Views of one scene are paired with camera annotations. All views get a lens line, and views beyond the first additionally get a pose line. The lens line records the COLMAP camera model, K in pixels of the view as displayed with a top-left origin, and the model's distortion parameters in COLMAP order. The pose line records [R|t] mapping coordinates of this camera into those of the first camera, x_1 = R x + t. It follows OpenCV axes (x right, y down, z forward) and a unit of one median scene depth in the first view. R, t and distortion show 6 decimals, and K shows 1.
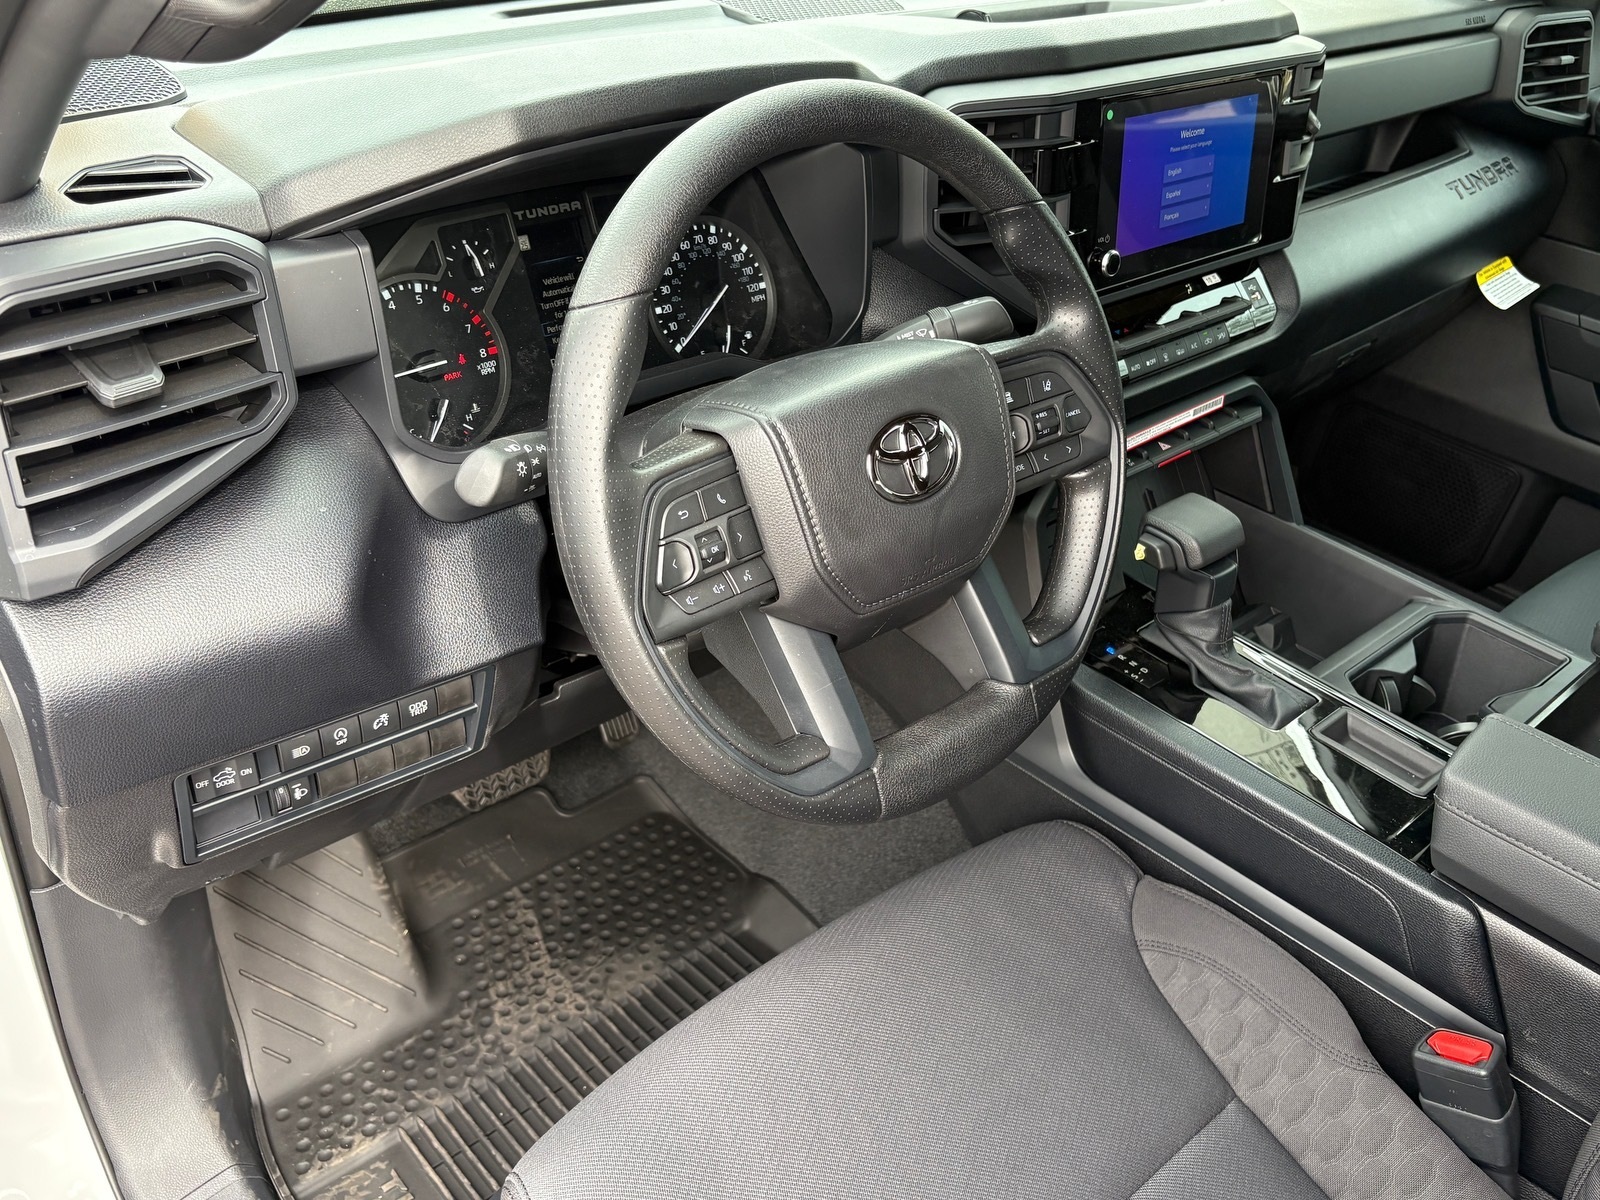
lens RADIAL K [[1398.8, 0, 800.0], [0, 1398.8, 600.0], [0, 0, 1]] dist [0.018210, 0.002378]
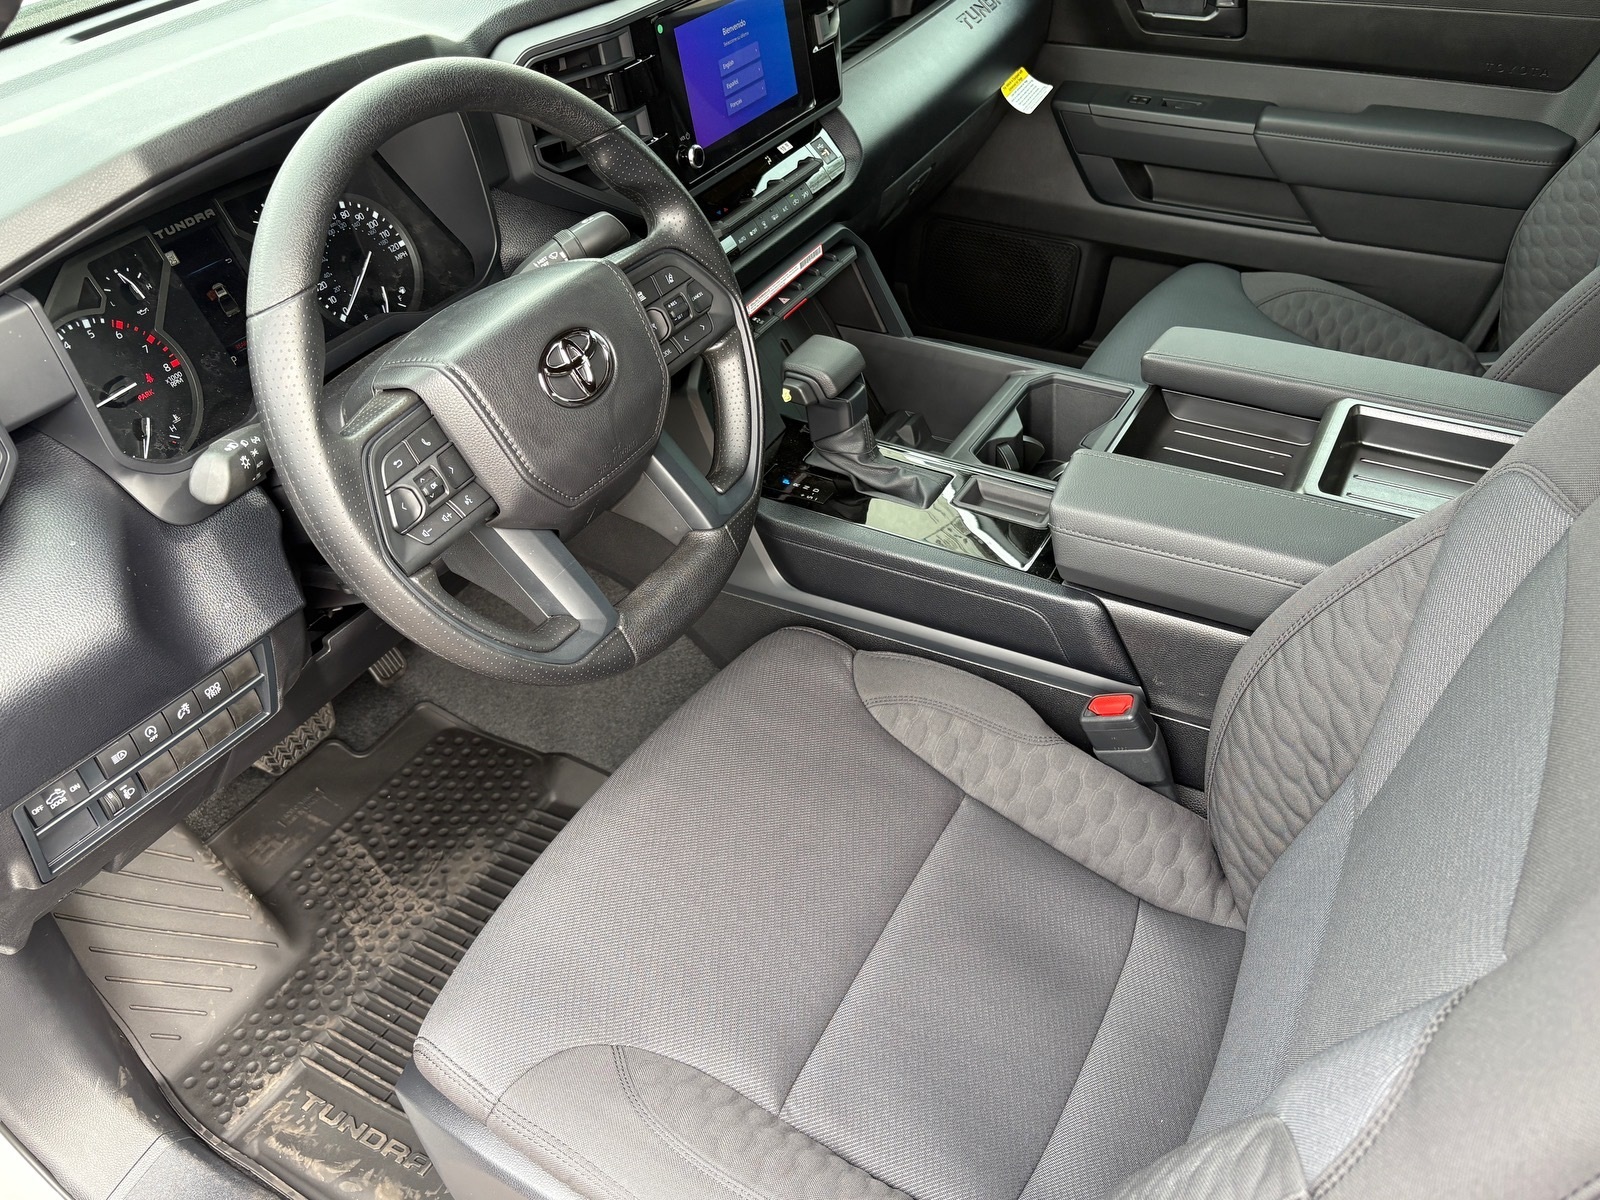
lens RADIAL K [[1319.3, 0, 804.7], [0, 1319.3, 606.6], [0, 0, 1]] dist [0.022707, -0.009069]
pose [[0.941553, -0.280463, 0.186599, -0.002507], [0.260225, 0.957317, 0.125808, 0.001664], [-0.213919, -0.069898, 0.974348, -0.114204]]
